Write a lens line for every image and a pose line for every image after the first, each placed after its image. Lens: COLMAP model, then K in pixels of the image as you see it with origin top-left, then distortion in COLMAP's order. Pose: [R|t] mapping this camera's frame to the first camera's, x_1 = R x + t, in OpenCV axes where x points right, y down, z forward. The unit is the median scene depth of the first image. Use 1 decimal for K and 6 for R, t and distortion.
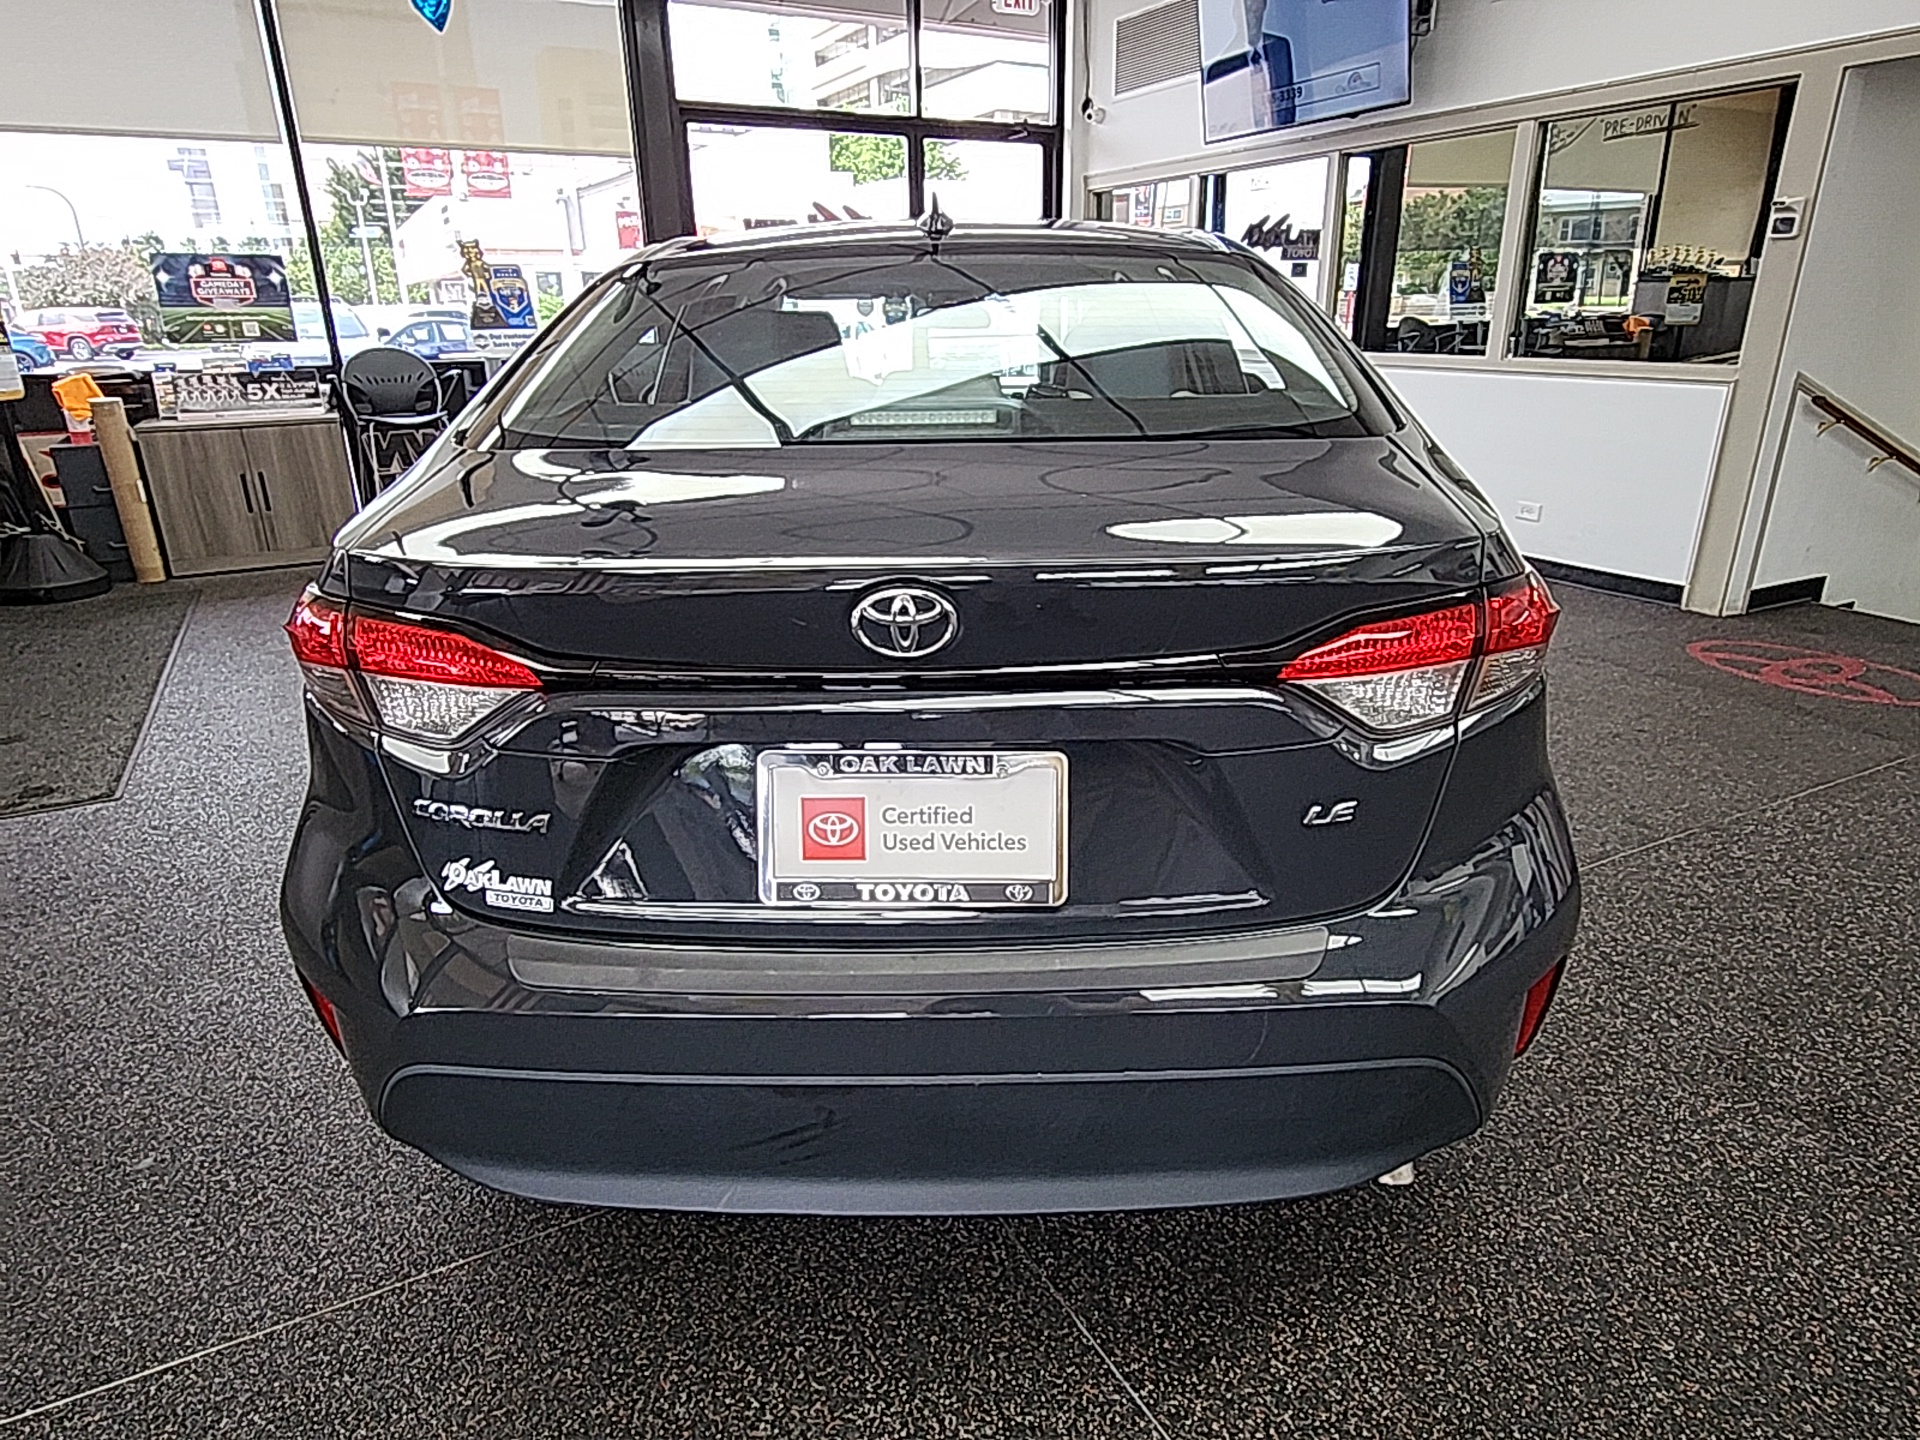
lens RADIAL K [[1135.9, 0, 960.0], [0, 1135.9, 720.0], [0, 0, 1]] dist [-0.008101, 0.002649]
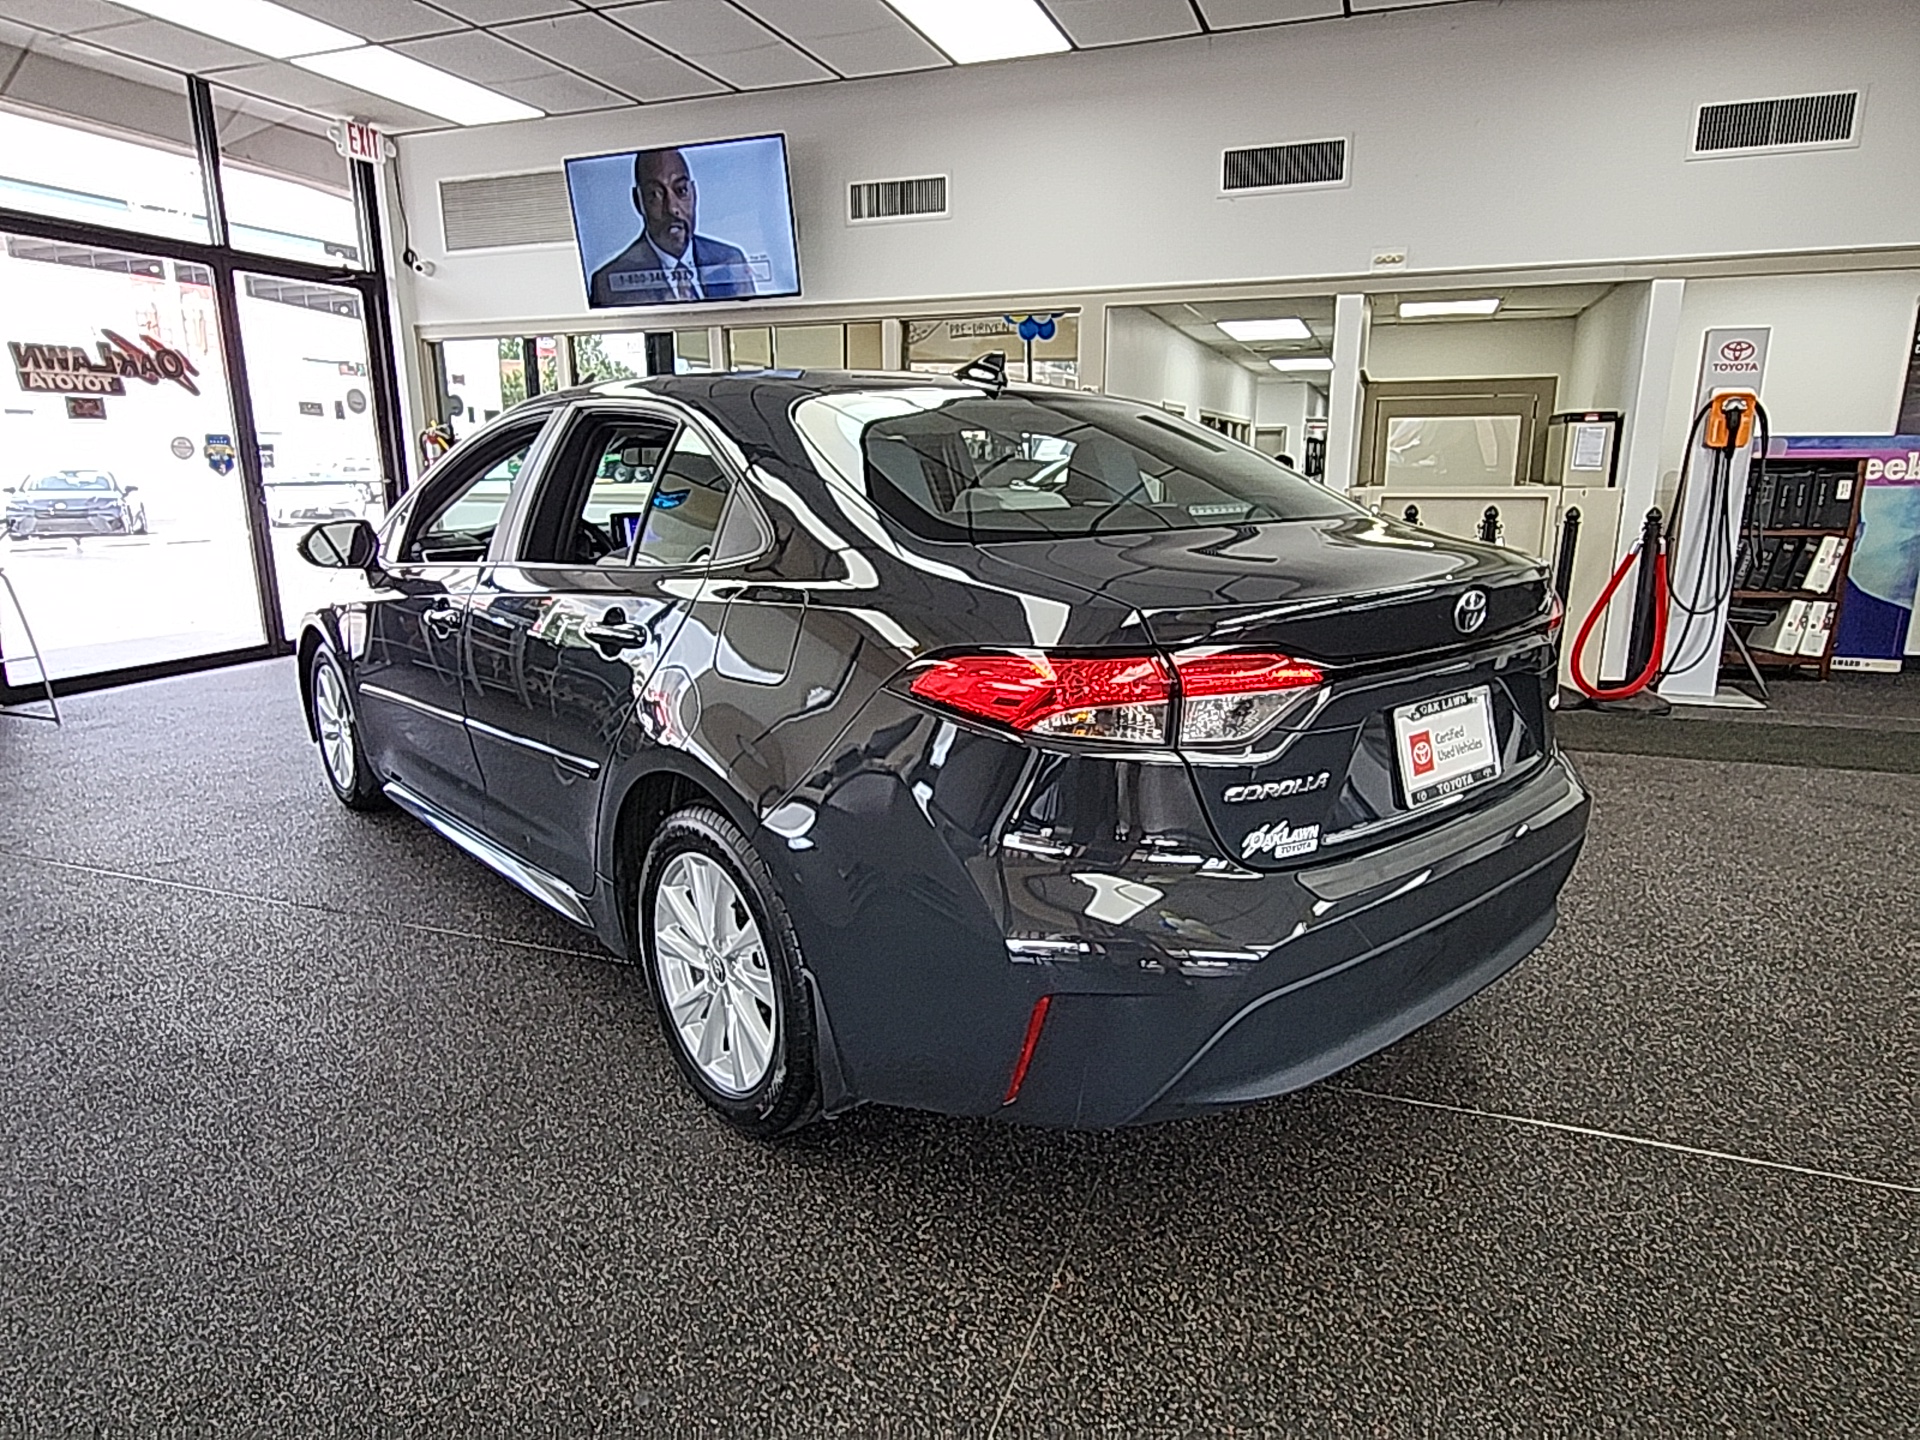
lens RADIAL K [[1135.9, 0, 960.0], [0, 1135.9, 720.0], [0, 0, 1]] dist [-0.008101, 0.002649]
pose [[0.753045, -0.135561, 0.643853, -0.263553], [0.216342, 0.975151, -0.047717, -0.002072], [-0.621385, 0.175226, 0.763660, 0.032077]]
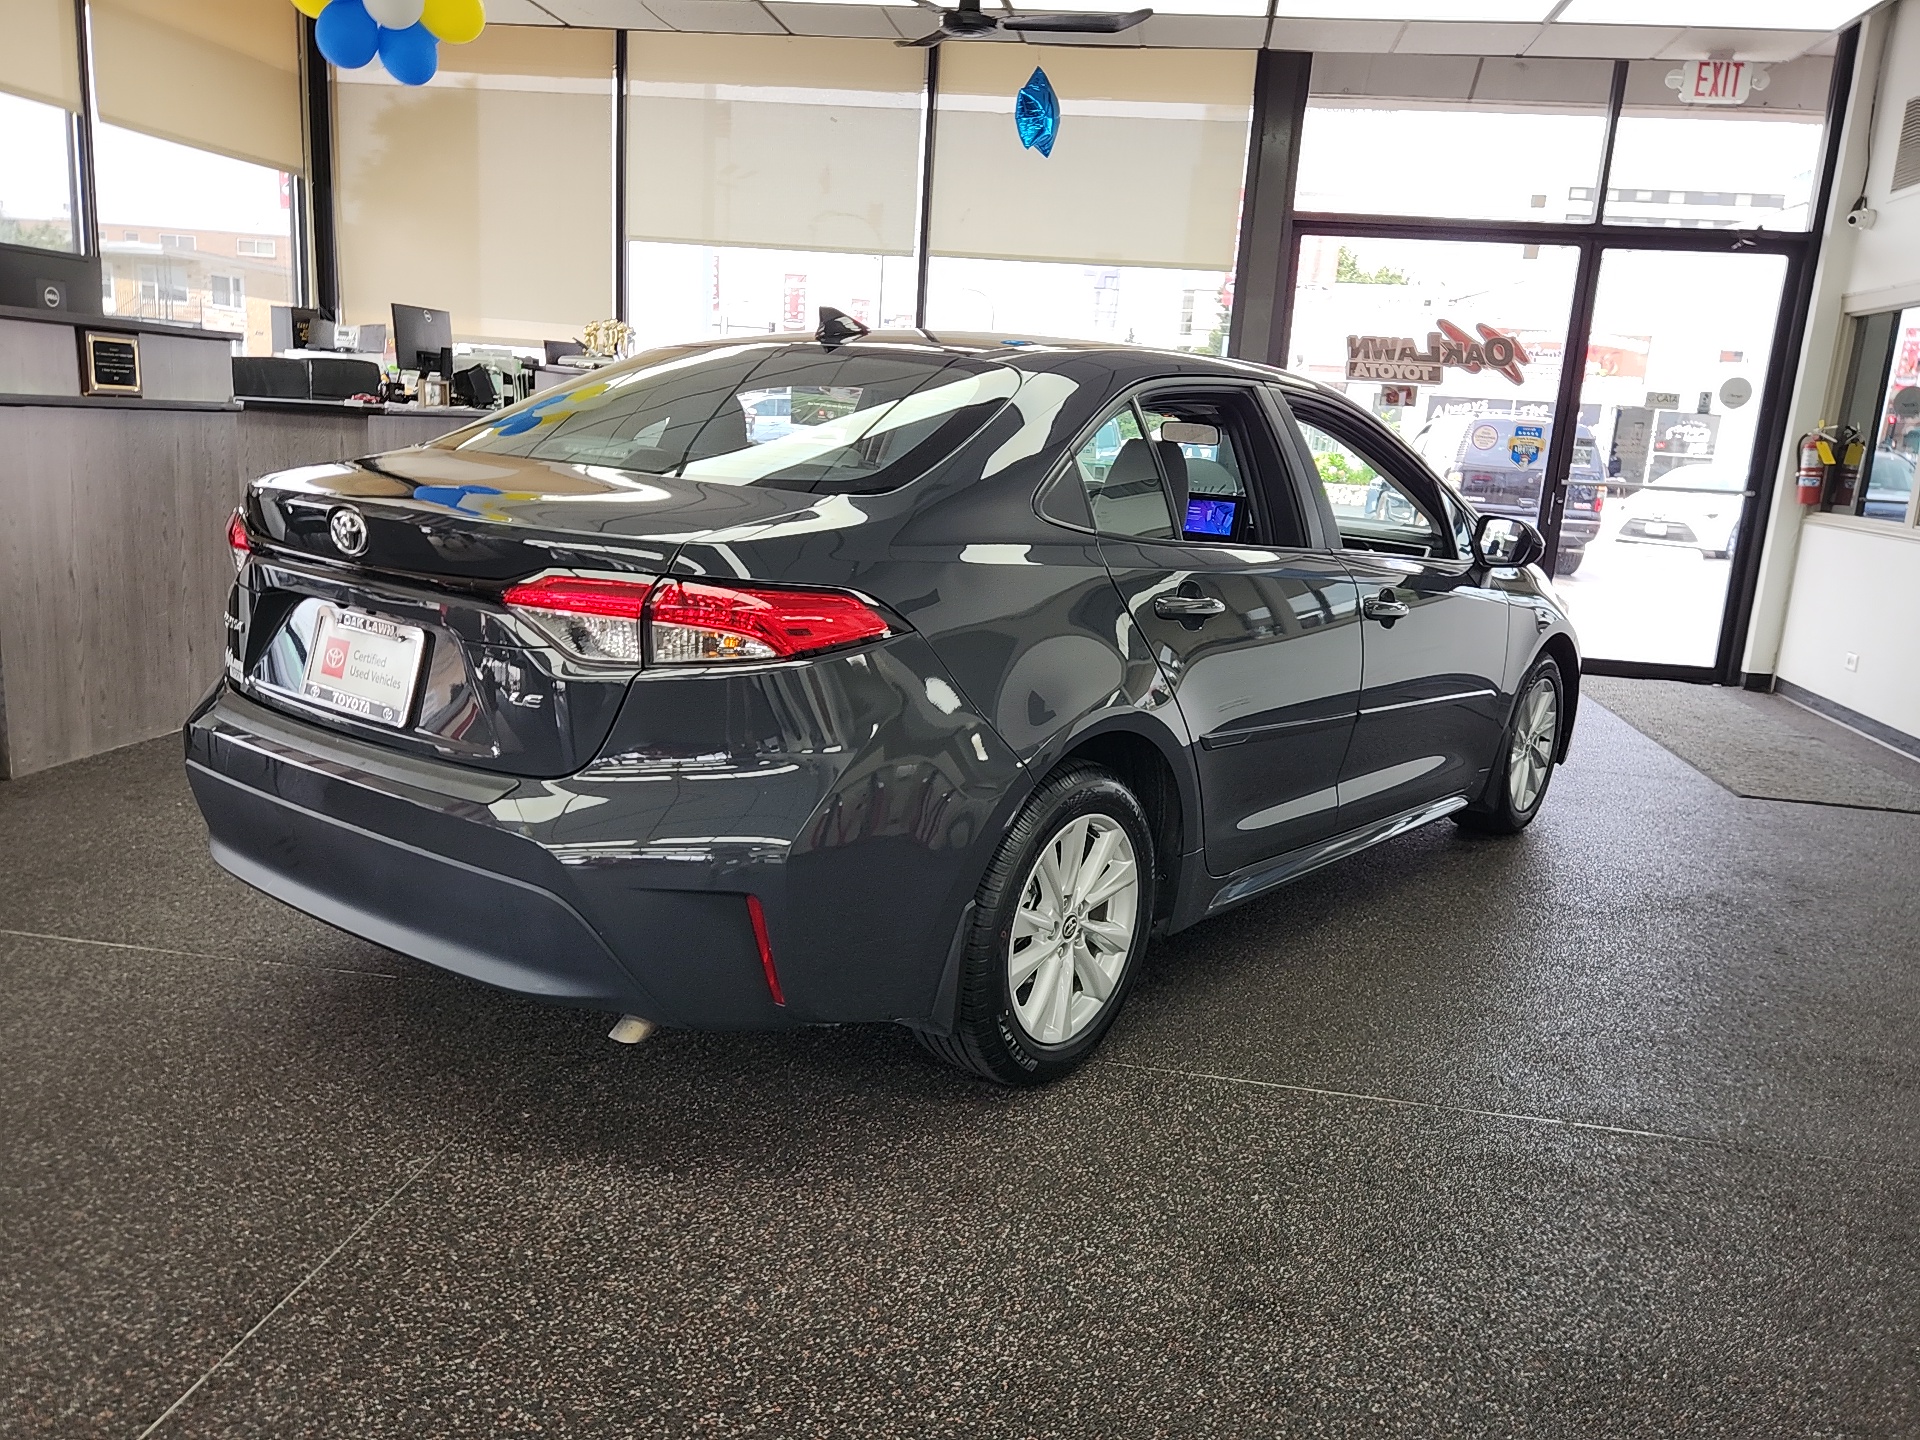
lens RADIAL K [[1486.4, 0, 960.0], [0, 1486.4, 720.0], [0, 0, 1]] dist [0.001318, -0.000447]
pose [[0.798327, 0.177953, -0.575332, 0.322790], [-0.269363, 0.959968, -0.076844, 0.017660], [0.538625, 0.216320, 0.814303, -0.045207]]
